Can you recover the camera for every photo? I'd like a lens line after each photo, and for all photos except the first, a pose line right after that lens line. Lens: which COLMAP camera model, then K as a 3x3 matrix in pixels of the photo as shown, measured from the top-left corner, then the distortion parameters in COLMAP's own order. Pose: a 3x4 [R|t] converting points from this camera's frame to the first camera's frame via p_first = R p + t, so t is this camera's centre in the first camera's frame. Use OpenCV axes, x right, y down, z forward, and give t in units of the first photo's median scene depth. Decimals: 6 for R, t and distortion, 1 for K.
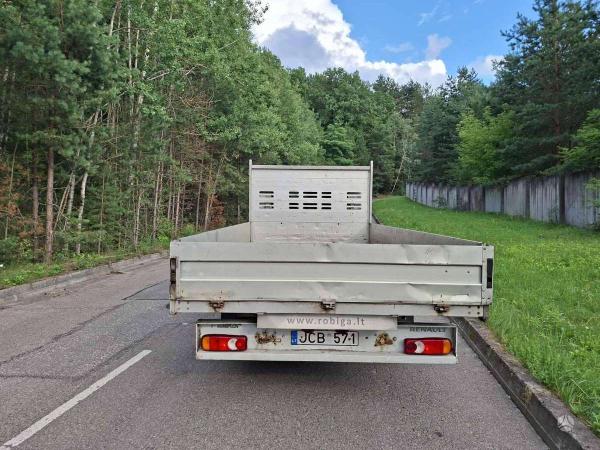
lens RADIAL K [[413.8, 0, 292.3], [0, 413.8, 223.8], [0, 0, 1]] dist [0.103482, -0.130517]
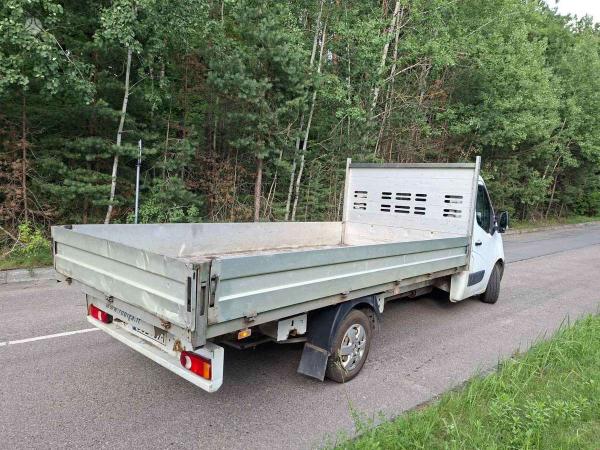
lens RADIAL K [[413.8, 0, 292.3], [0, 413.8, 223.8], [0, 0, 1]] dist [0.103482, -0.130517]
pose [[0.755226, 0.084691, -0.649970, 0.440106], [-0.078563, 0.996165, 0.038514, -0.028044], [0.650739, 0.021977, 0.758983, 0.181078]]
